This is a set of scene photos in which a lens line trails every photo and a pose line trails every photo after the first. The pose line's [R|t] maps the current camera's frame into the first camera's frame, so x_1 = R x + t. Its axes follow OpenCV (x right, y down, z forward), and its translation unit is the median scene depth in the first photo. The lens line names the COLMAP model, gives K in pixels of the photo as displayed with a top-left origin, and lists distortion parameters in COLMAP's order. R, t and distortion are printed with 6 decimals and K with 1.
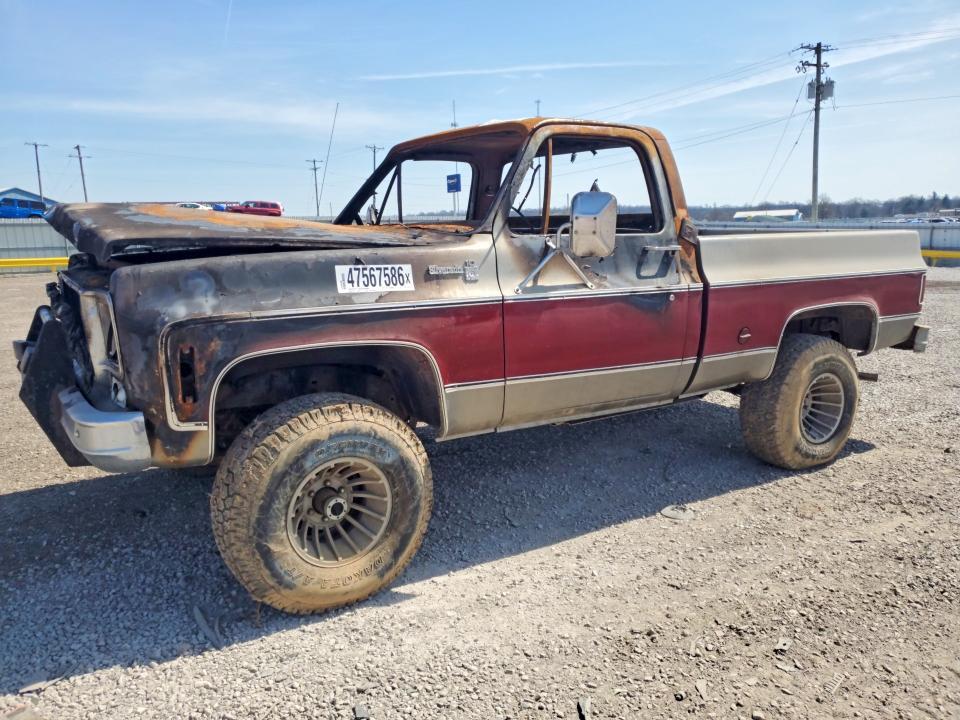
lens RADIAL K [[735.3, 0, 474.3], [0, 735.3, 361.9], [0, 0, 1]] dist [0.083164, -0.115486]
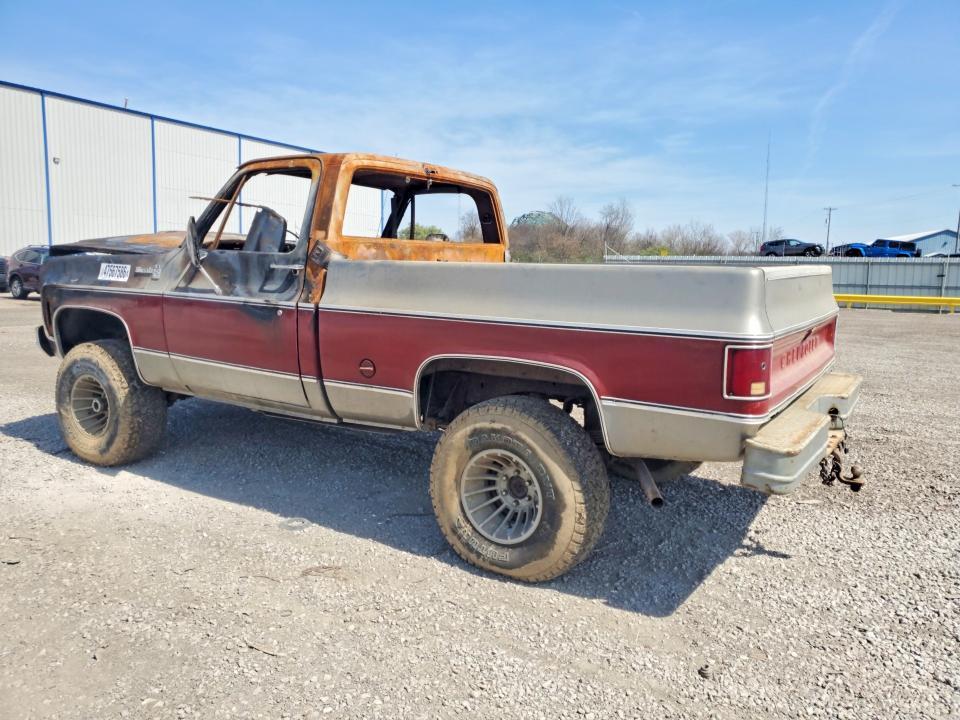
lens RADIAL K [[735.3, 0, 474.3], [0, 735.3, 361.9], [0, 0, 1]] dist [0.083164, -0.115486]
pose [[0.437828, 0.143177, -0.887585, 1.337966], [-0.189156, 0.979810, 0.064746, -0.138207], [0.878935, 0.139545, 0.456071, 0.762929]]
